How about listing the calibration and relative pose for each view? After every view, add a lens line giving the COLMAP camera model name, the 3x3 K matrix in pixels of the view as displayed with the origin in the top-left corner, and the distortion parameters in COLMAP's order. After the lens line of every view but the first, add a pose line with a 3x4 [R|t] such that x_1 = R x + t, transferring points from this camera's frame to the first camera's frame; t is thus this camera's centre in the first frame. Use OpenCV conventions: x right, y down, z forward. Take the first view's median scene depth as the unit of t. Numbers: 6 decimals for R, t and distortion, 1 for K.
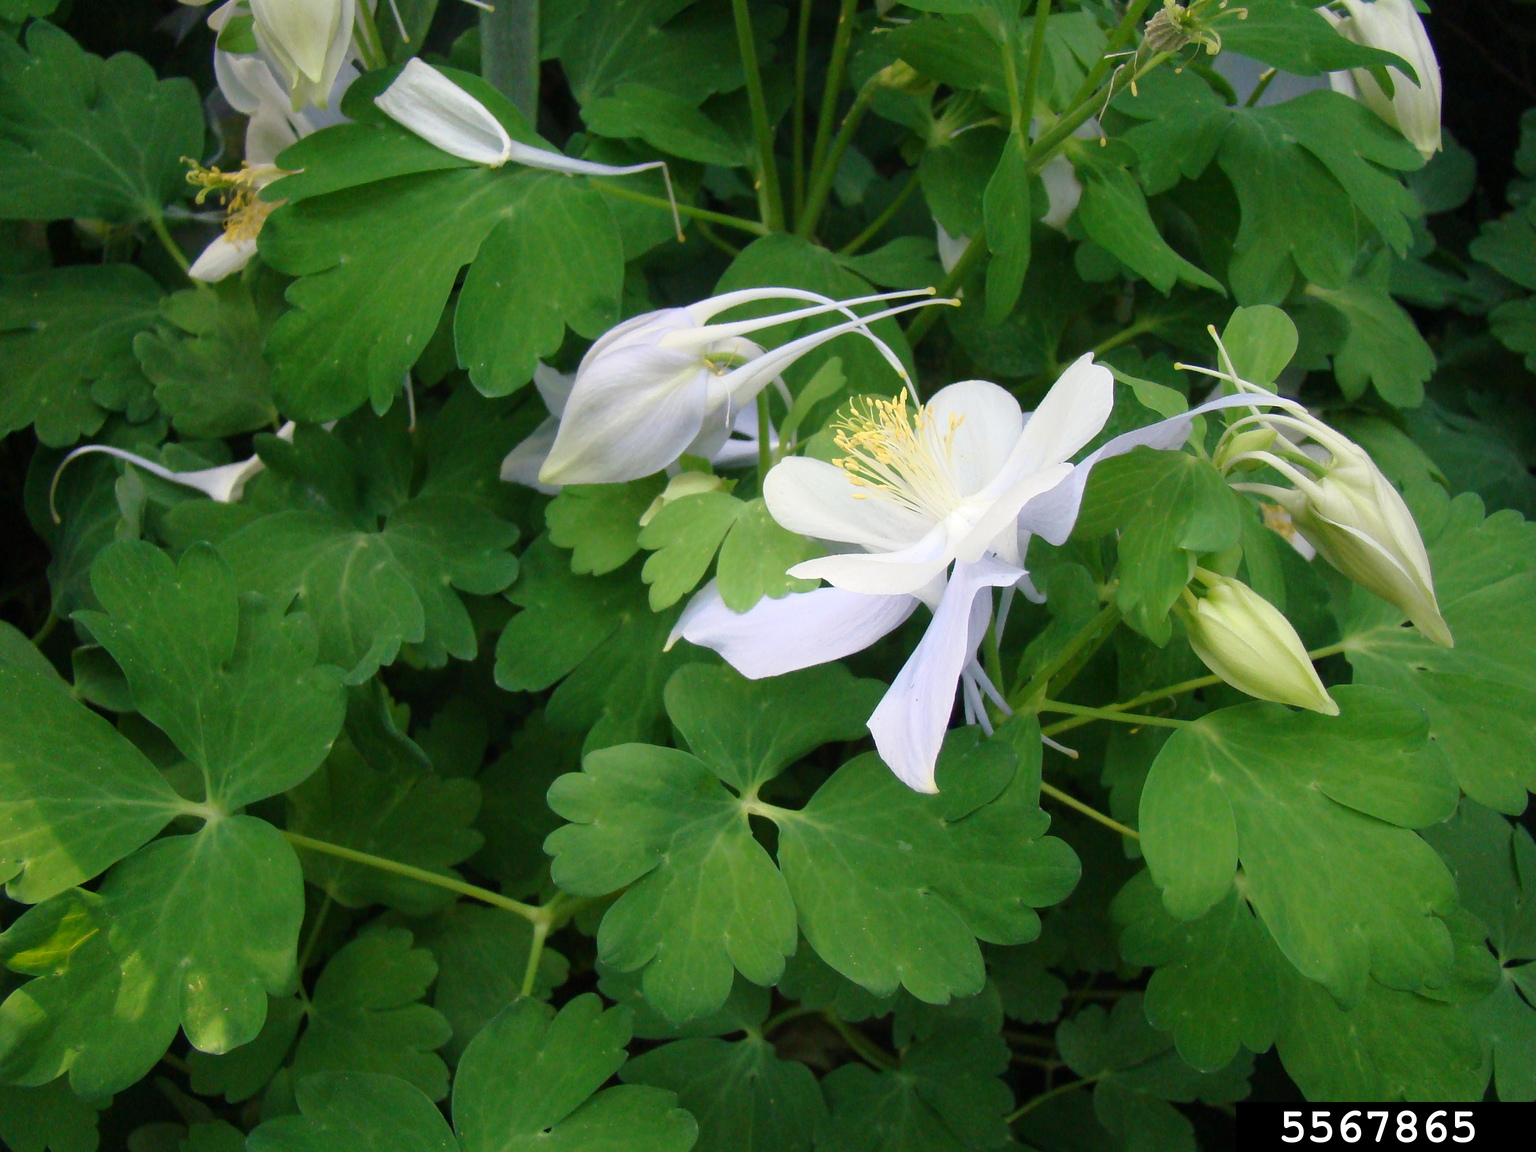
lens RADIAL K [[1977.8, 0, 768.8], [0, 1977.8, 553.5], [0, 0, 1]] dist [-0.049676, 0.038232]
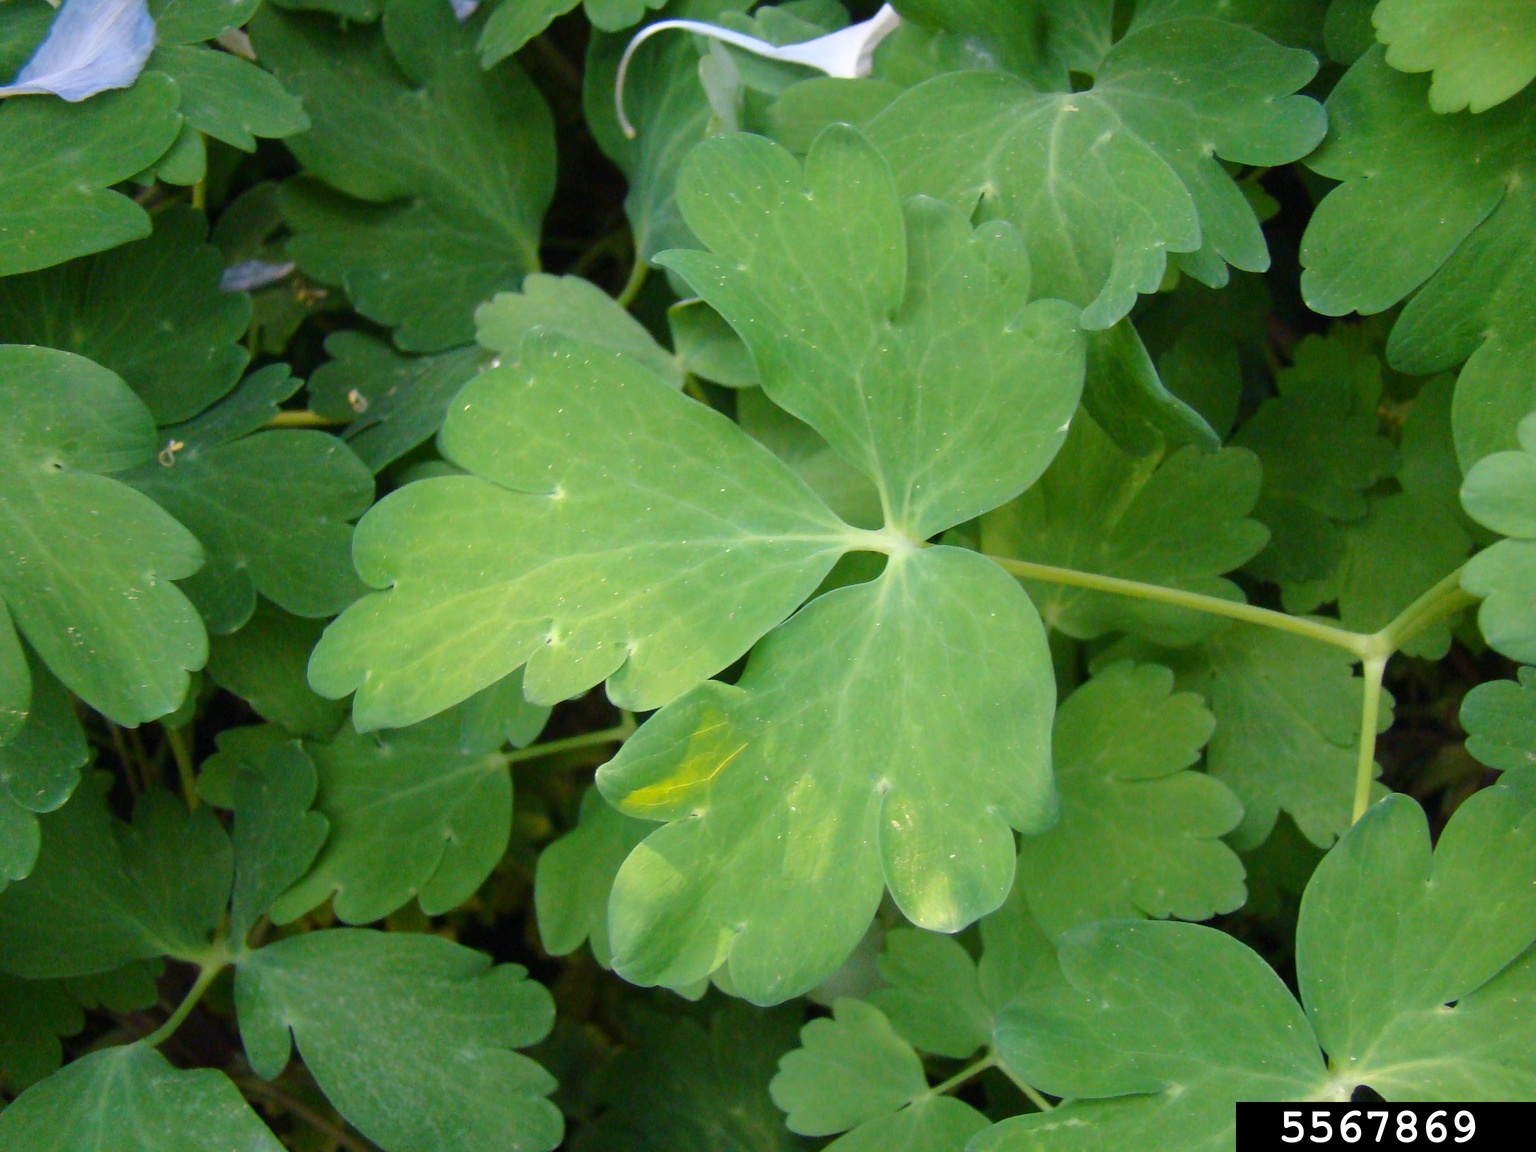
lens RADIAL K [[1977.8, 0, 768.8], [0, 1977.8, 553.5], [0, 0, 1]] dist [-0.049676, 0.038232]
pose [[0.952802, -0.047810, -0.299805, -0.126005], [0.105170, 0.978354, 0.178220, 0.014125], [0.284794, -0.201339, 0.937206, 0.372747]]
